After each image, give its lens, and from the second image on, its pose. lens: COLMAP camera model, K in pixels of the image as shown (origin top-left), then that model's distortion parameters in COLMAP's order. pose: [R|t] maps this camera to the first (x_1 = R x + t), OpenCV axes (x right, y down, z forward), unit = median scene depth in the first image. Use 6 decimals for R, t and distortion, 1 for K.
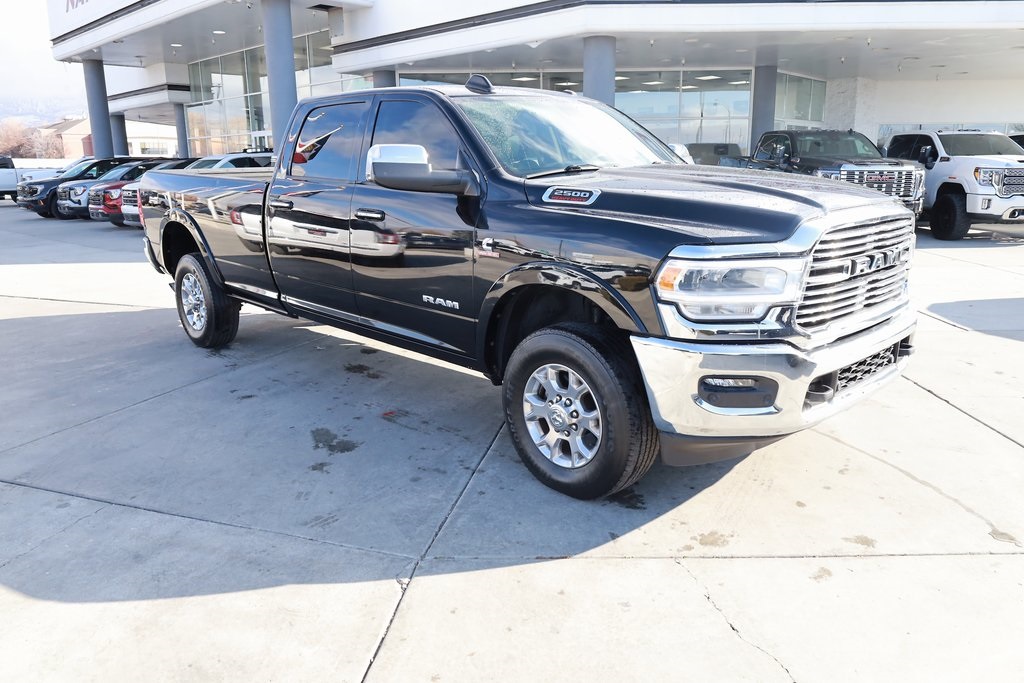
lens RADIAL K [[762.6, 0, 511.2], [0, 762.6, 327.9], [0, 0, 1]] dist [-0.000270, 0.002219]
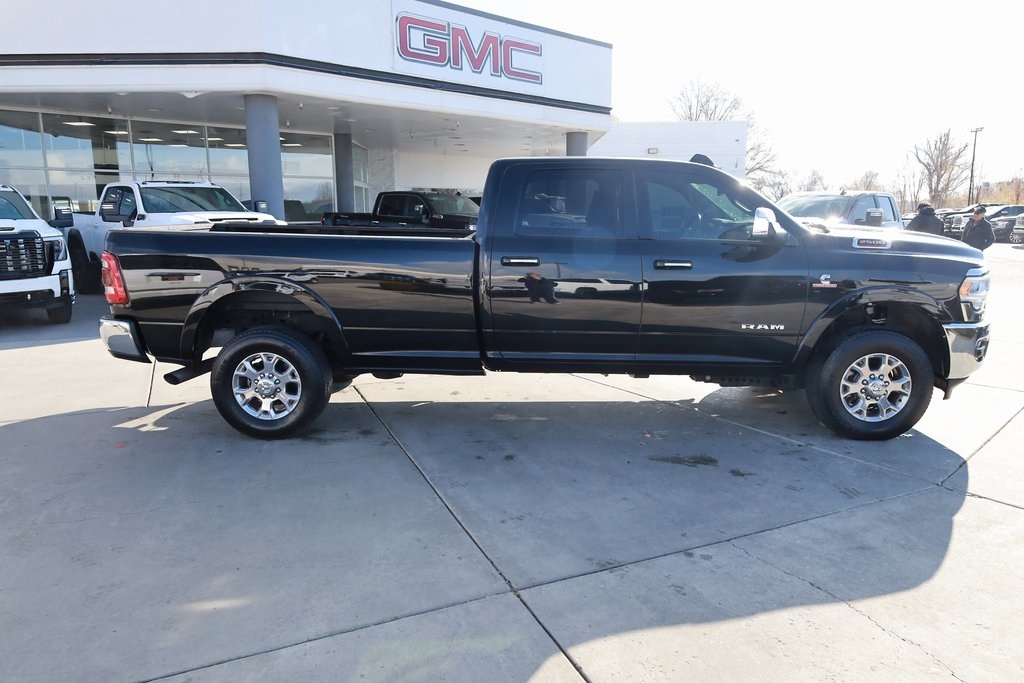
lens RADIAL K [[712.7, 0, 512.0], [0, 712.7, 341.5], [0, 0, 1]] dist [-0.006646, -0.003520]
pose [[0.703307, -0.119114, 0.700836, -1.220030], [0.147069, 0.988914, 0.020489, -0.095050], [-0.695507, 0.088661, 0.713029, 0.415934]]
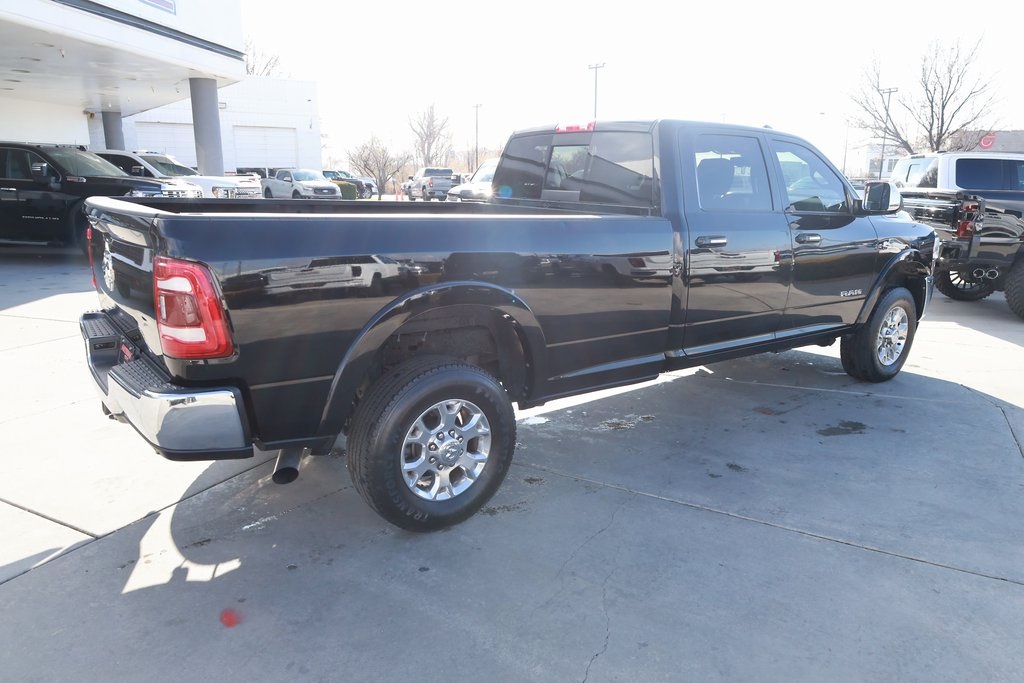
lens RADIAL K [[712.7, 0, 512.0], [0, 712.7, 341.5], [0, 0, 1]] dist [-0.006646, -0.003520]
pose [[0.109399, -0.213970, 0.970695, -1.412391], [0.199790, 0.961360, 0.189396, -0.311857], [-0.973712, 0.173216, 0.147921, 1.386288]]
